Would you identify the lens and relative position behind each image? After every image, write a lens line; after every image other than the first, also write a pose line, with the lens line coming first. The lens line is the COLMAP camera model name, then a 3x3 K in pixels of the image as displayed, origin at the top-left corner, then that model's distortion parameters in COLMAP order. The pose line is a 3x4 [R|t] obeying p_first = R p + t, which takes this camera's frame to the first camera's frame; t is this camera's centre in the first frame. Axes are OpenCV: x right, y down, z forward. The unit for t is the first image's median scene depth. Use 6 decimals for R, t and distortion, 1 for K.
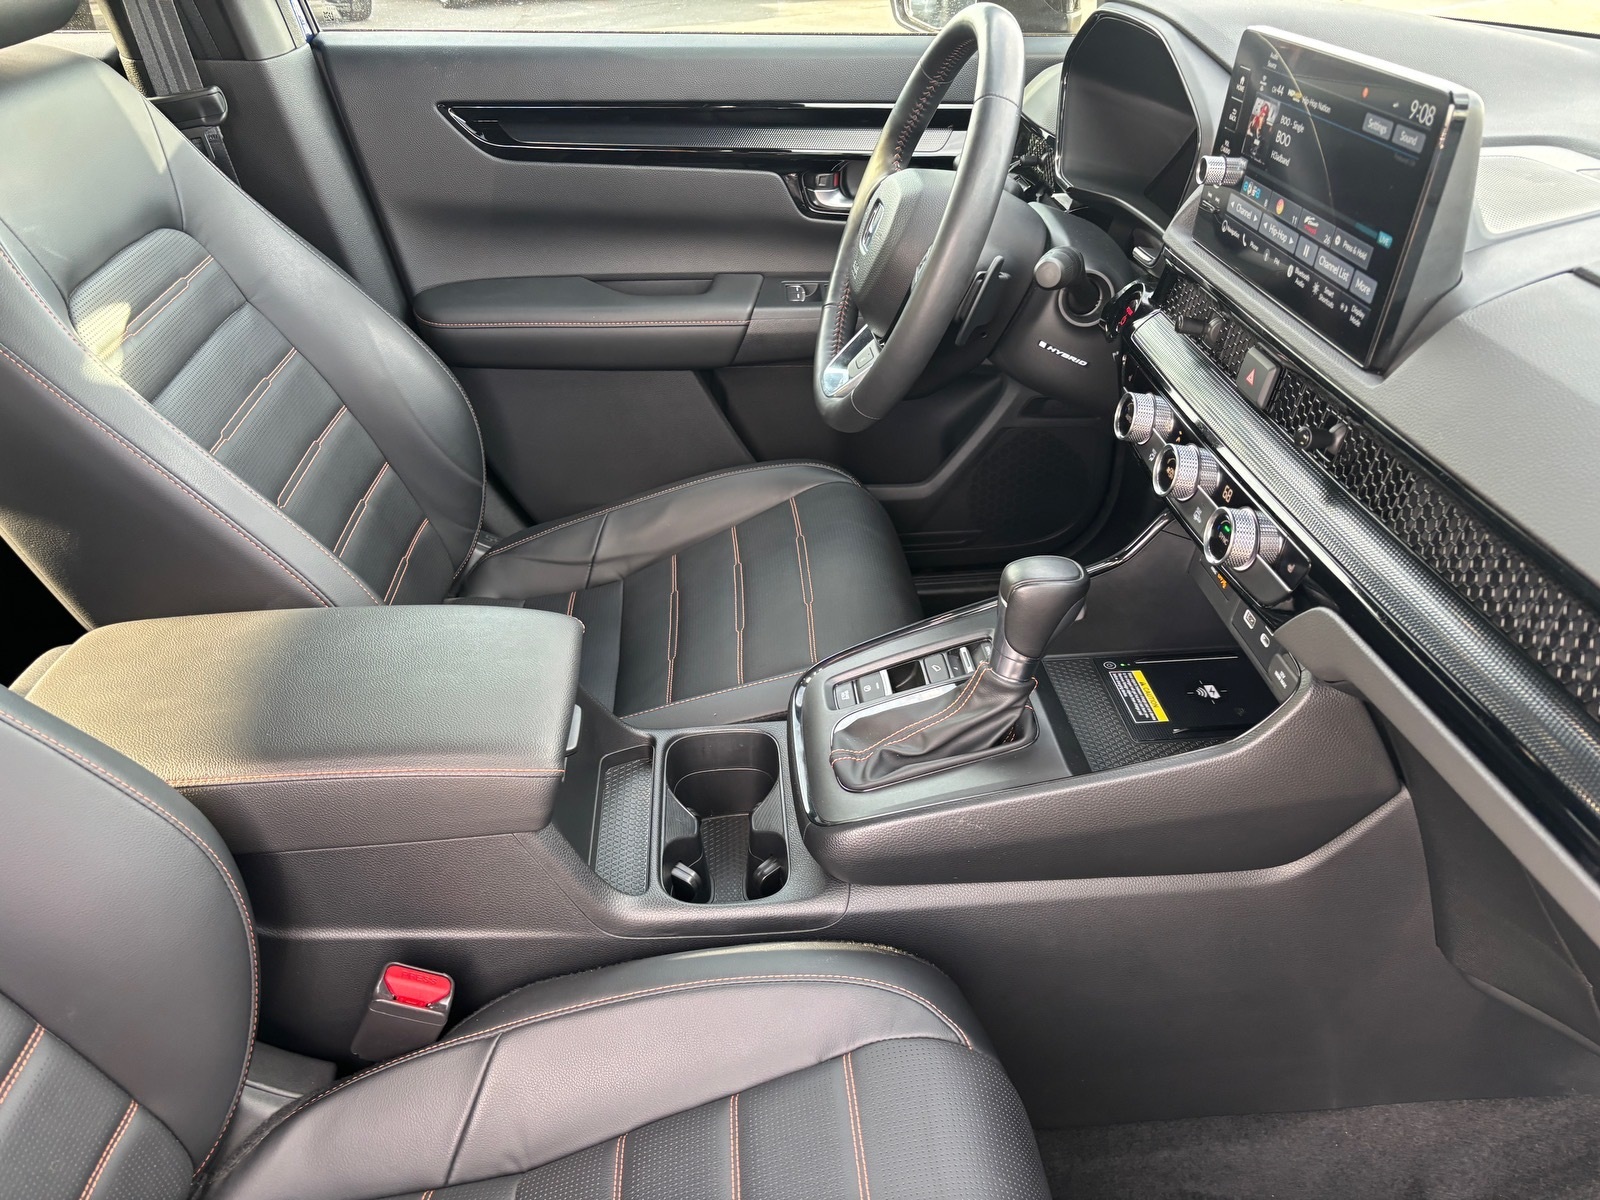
lens RADIAL K [[1197.7, 0, 800.0], [0, 1197.7, 600.0], [0, 0, 1]] dist [0.056814, -0.084646]
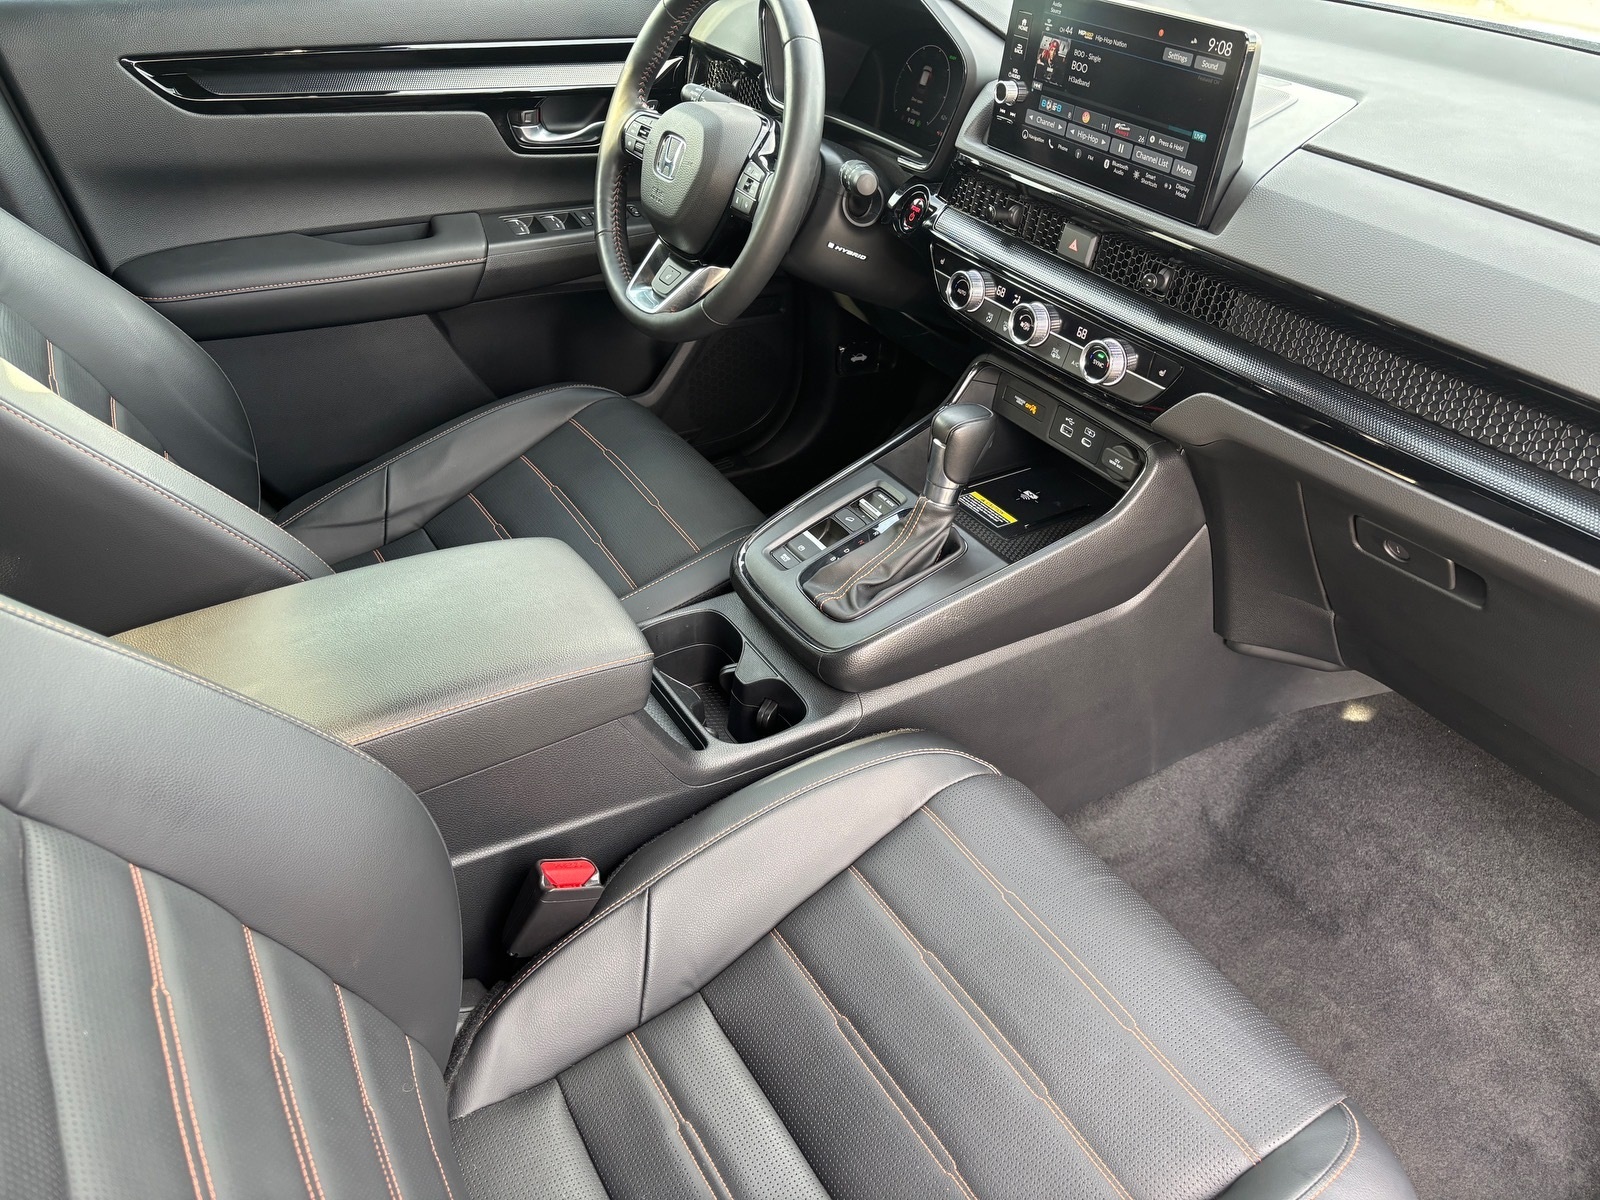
lens RADIAL K [[1191.2, 0, 819.6], [0, 1191.2, 602.0], [0, 0, 1]] dist [0.009263, -0.005590]
pose [[0.882370, -0.228916, 0.411122, -0.480490], [0.201632, 0.973353, 0.109217, 0.001157], [-0.425168, -0.013475, 0.905014, -0.091848]]
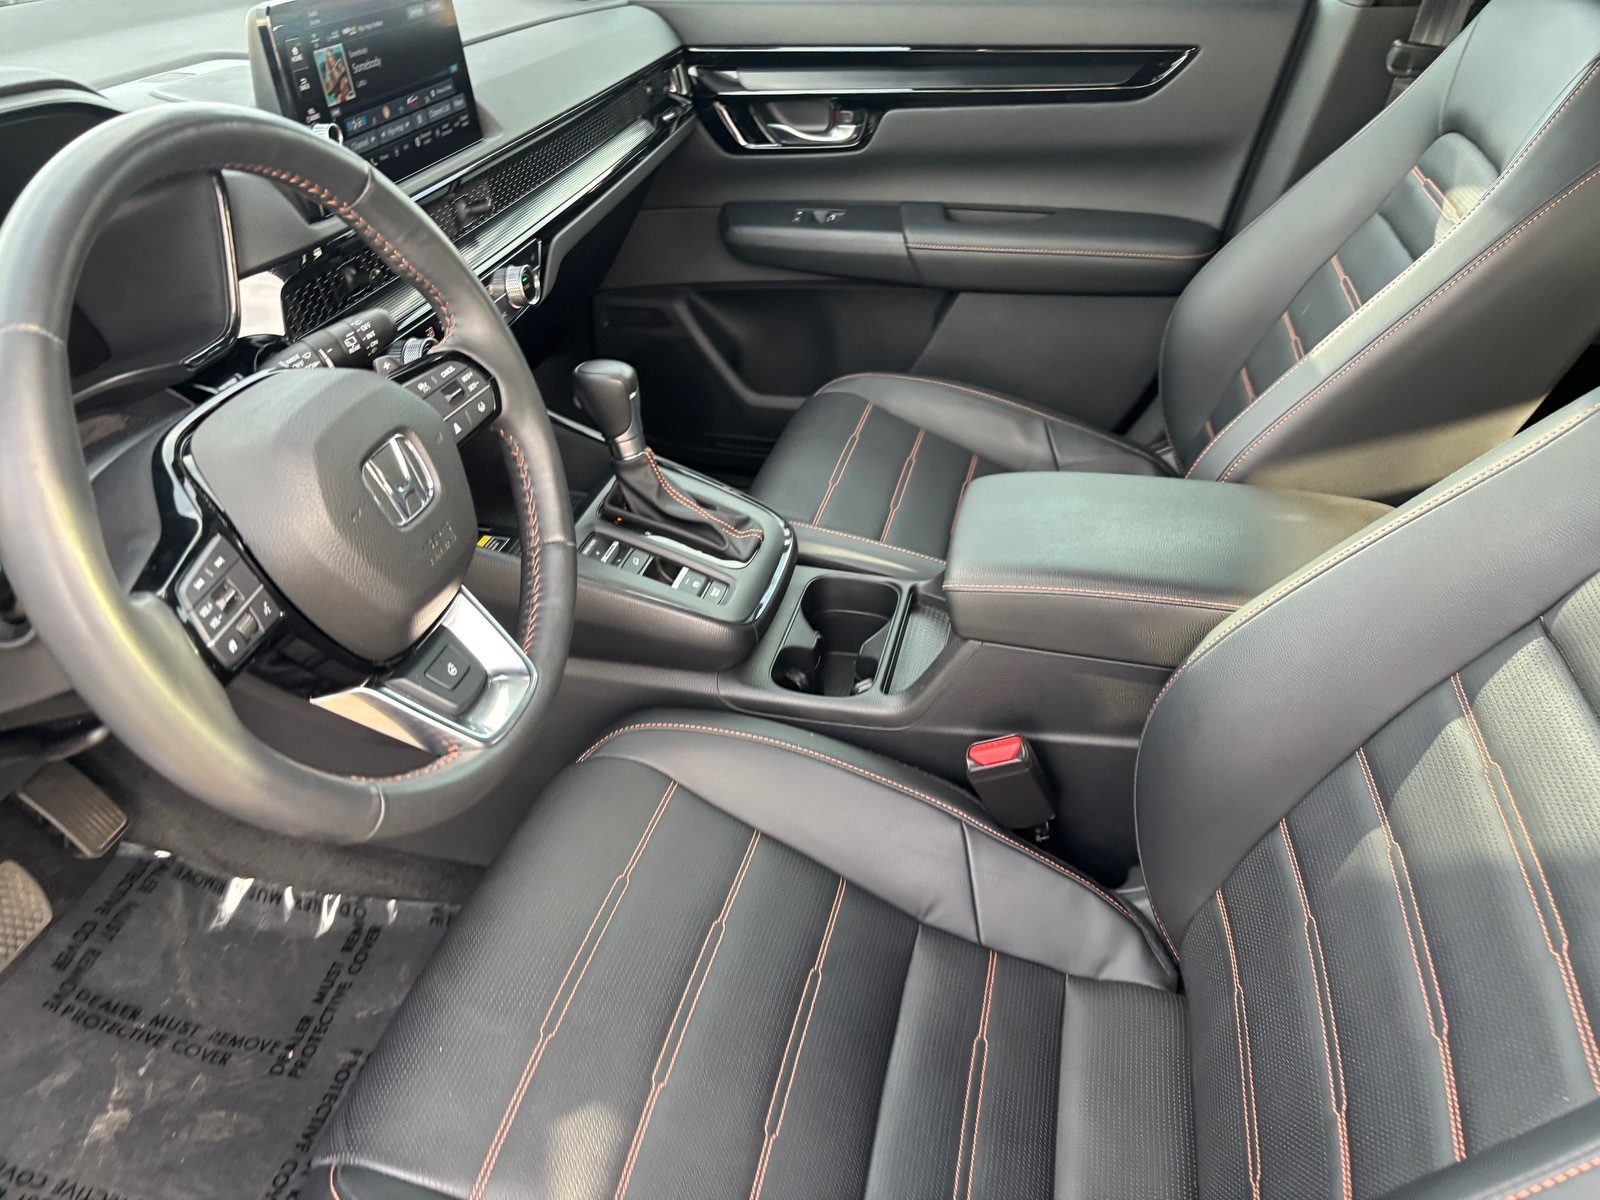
lens RADIAL K [[1197.7, 0, 800.0], [0, 1197.7, 600.0], [0, 0, 1]] dist [0.056814, -0.084646]
pose [[-0.954723, -0.150535, 0.256600, -0.363282], [0.166698, 0.443710, 0.880530, -0.991097], [-0.246406, 0.883437, -0.398526, 1.605729]]
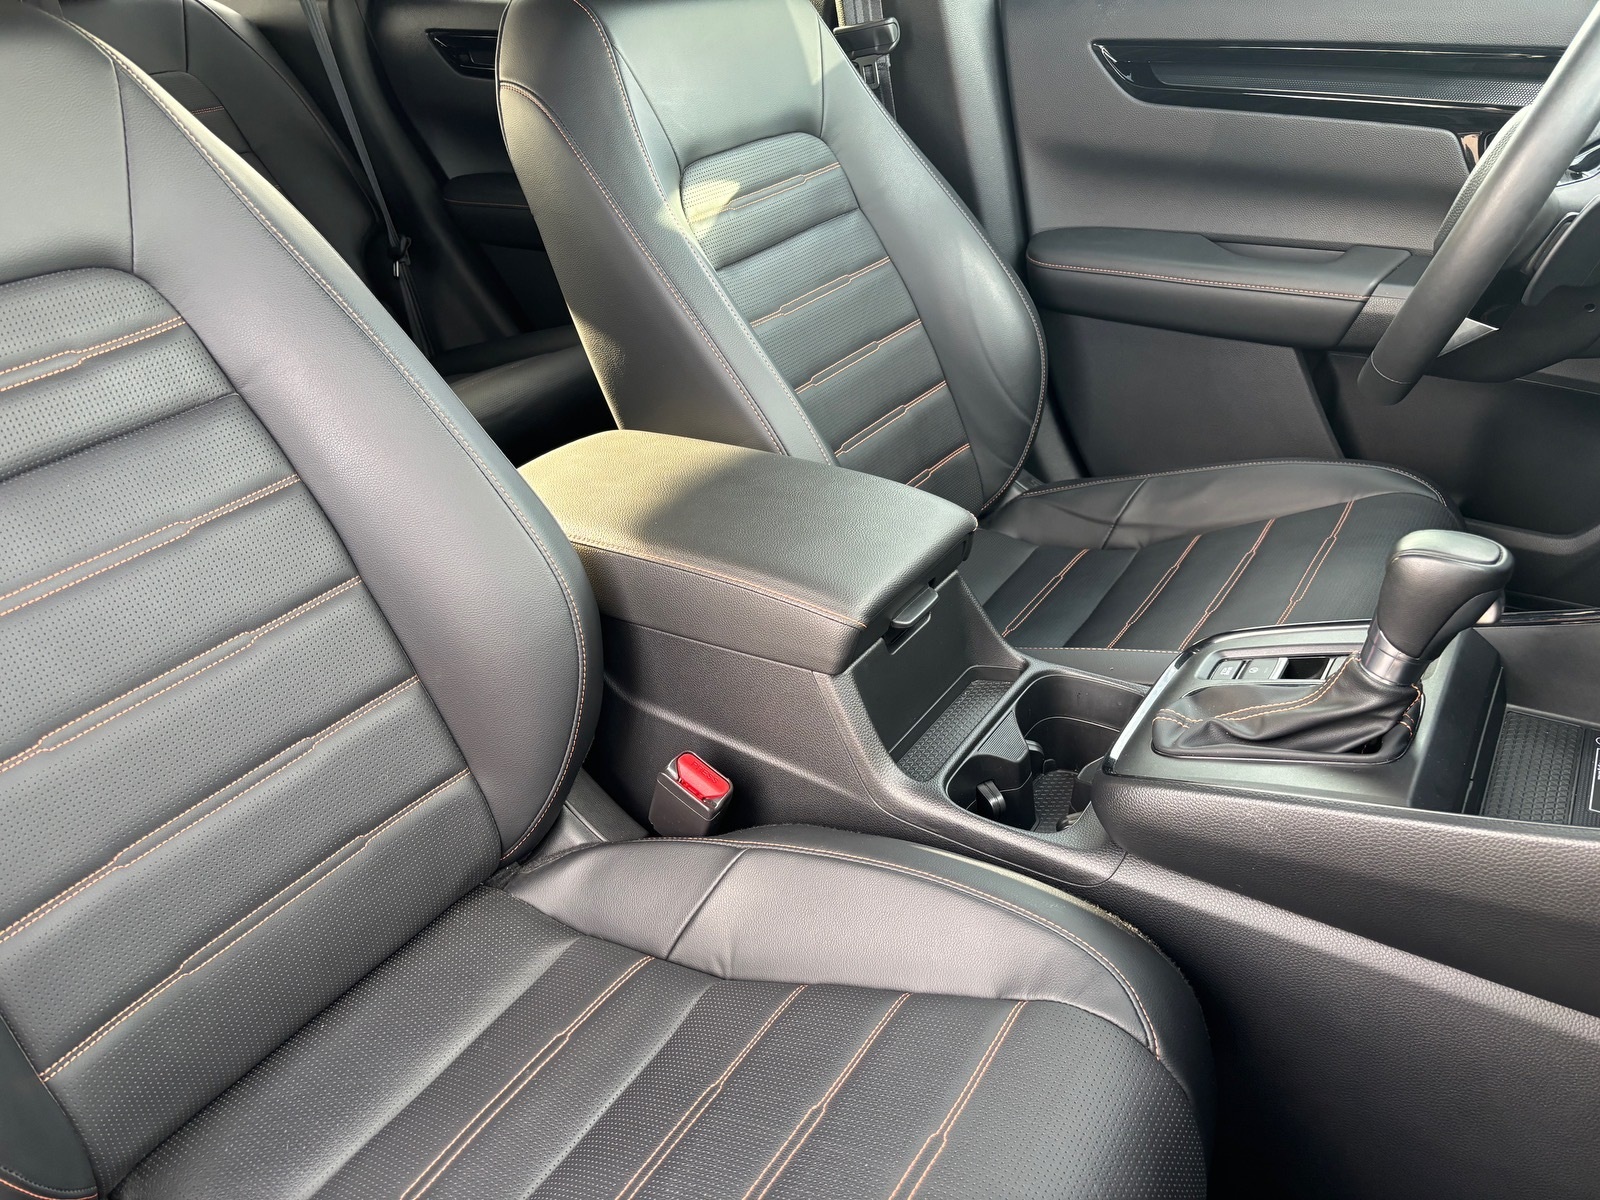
lens RADIAL K [[1234.0, 0, 800.0], [0, 1234.0, 600.0], [0, 0, 1]] dist [0.025199, -0.003626]
pose [[0.800291, 0.256140, -0.542151, 0.296998], [-0.274192, 0.960425, 0.049008, 0.080337], [0.533248, 0.109432, 0.838851, 0.090369]]
